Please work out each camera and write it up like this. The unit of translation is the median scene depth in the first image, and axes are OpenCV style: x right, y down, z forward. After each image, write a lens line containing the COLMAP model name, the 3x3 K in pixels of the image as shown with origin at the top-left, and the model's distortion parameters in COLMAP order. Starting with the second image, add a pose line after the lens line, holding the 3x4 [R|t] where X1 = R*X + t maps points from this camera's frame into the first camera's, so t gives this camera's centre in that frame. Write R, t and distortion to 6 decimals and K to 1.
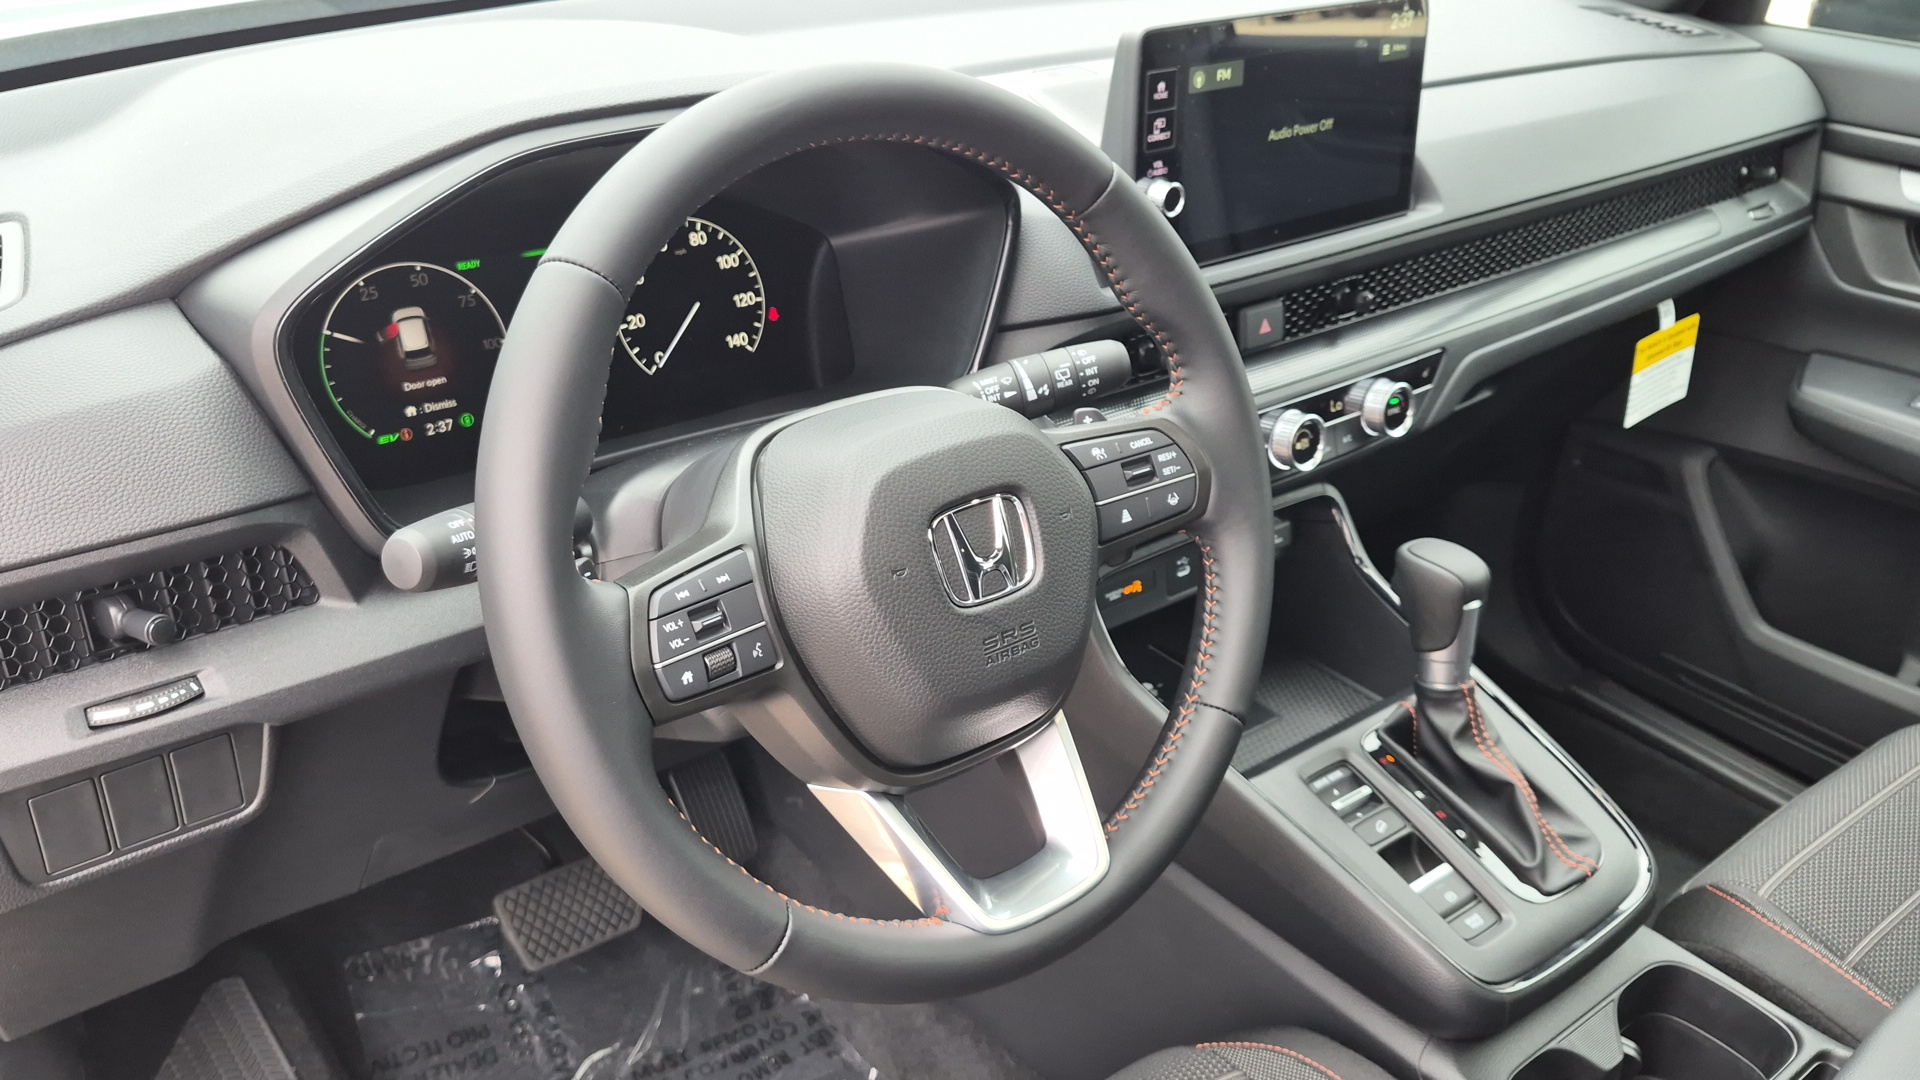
lens RADIAL K [[1611.0, 0, 965.4], [0, 1611.0, 530.6], [0, 0, 1]] dist [0.153101, -0.286313]
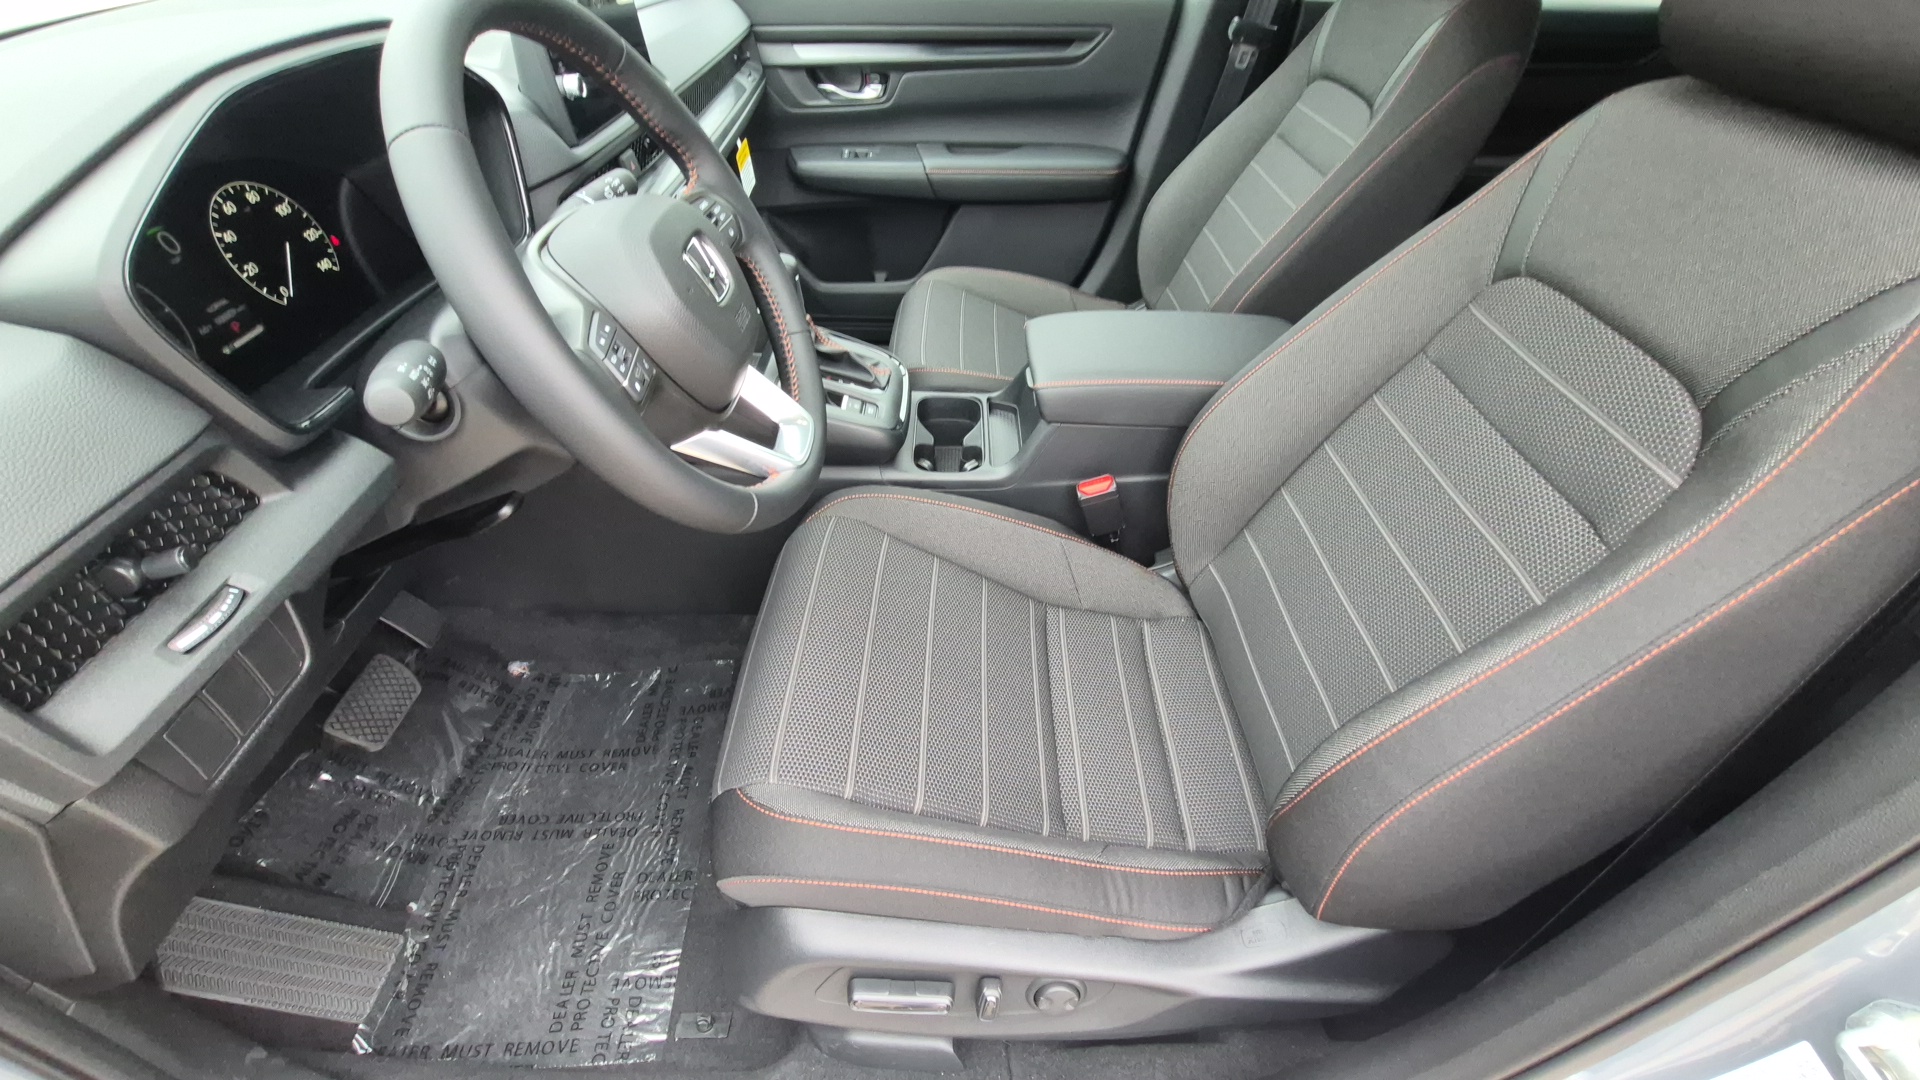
lens RADIAL K [[799.7, 0, 971.1], [0, 799.7, 525.9], [0, 0, 1]] dist [0.000895, -0.009144]
pose [[0.628101, -0.516214, 0.582248, -0.306140], [0.361402, 0.856190, 0.369224, 0.022188], [-0.689113, -0.021485, 0.724335, 0.120571]]
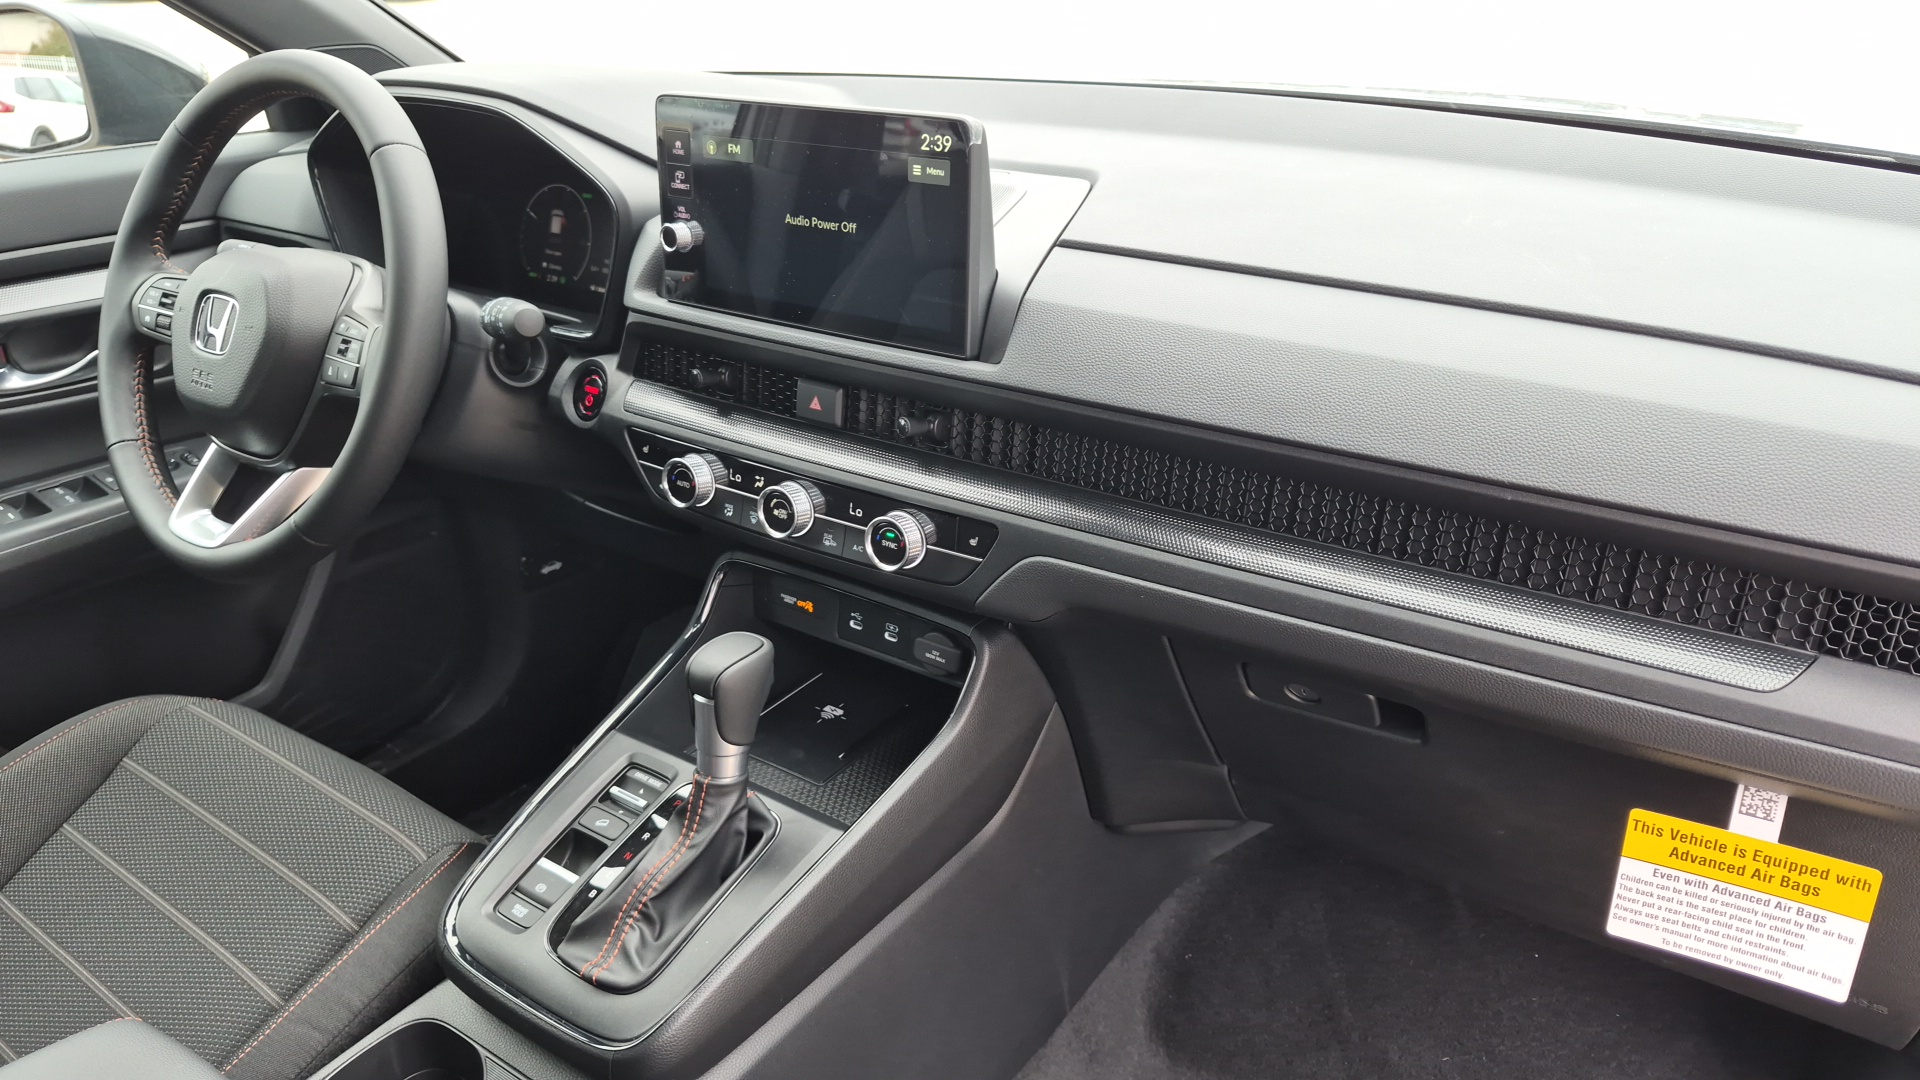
lens RADIAL K [[1323.7, 0, 972.7], [0, 1323.7, 537.6], [0, 0, 1]] dist [0.114516, -0.148503]
pose [[0.269618, 0.367139, -0.890233, 1.083339], [-0.415119, 0.878472, 0.236565, -0.315278], [0.868897, 0.305771, 0.389259, 0.820671]]
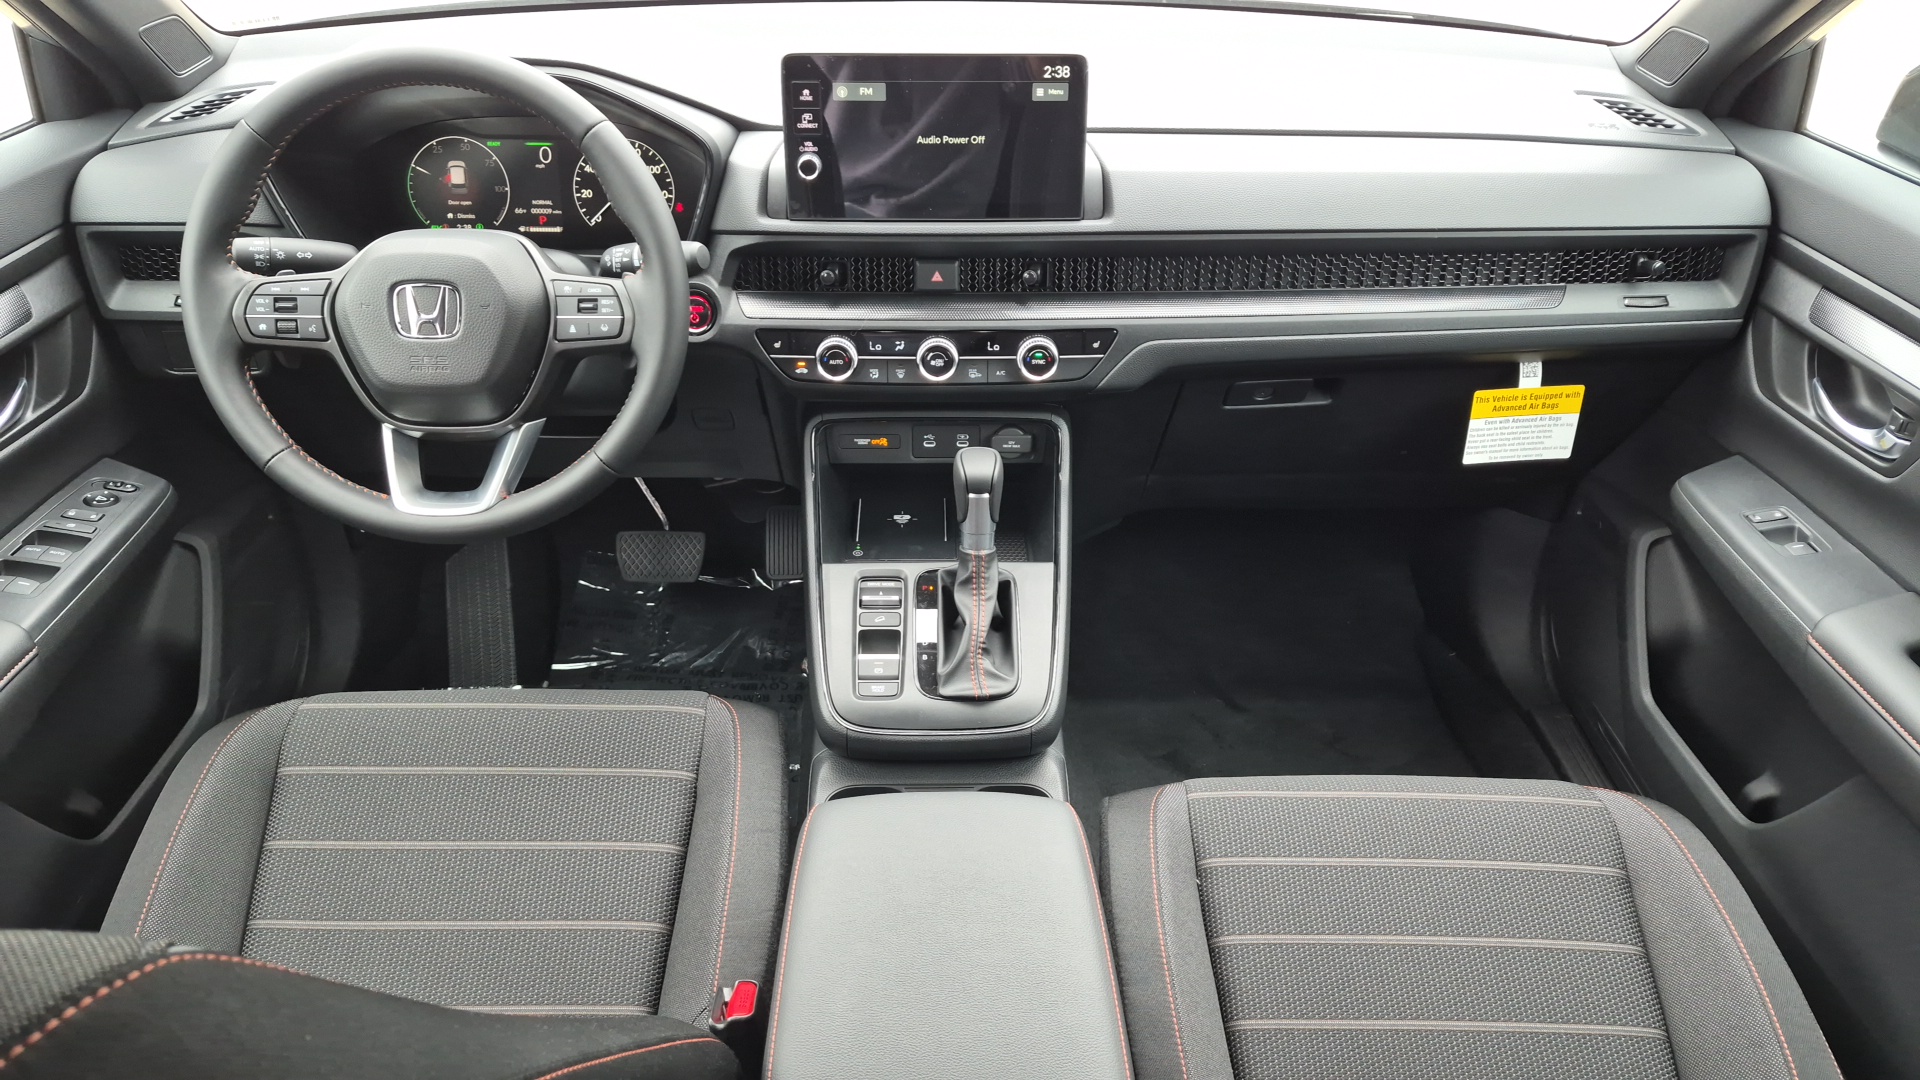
lens RADIAL K [[1323.7, 0, 972.7], [0, 1323.7, 537.6], [0, 0, 1]] dist [0.114516, -0.148503]
pose [[0.788417, 0.293414, -0.540655, 0.967790], [-0.260588, 0.955461, 0.138524, -0.080277], [0.557219, 0.031673, 0.829761, 0.047733]]
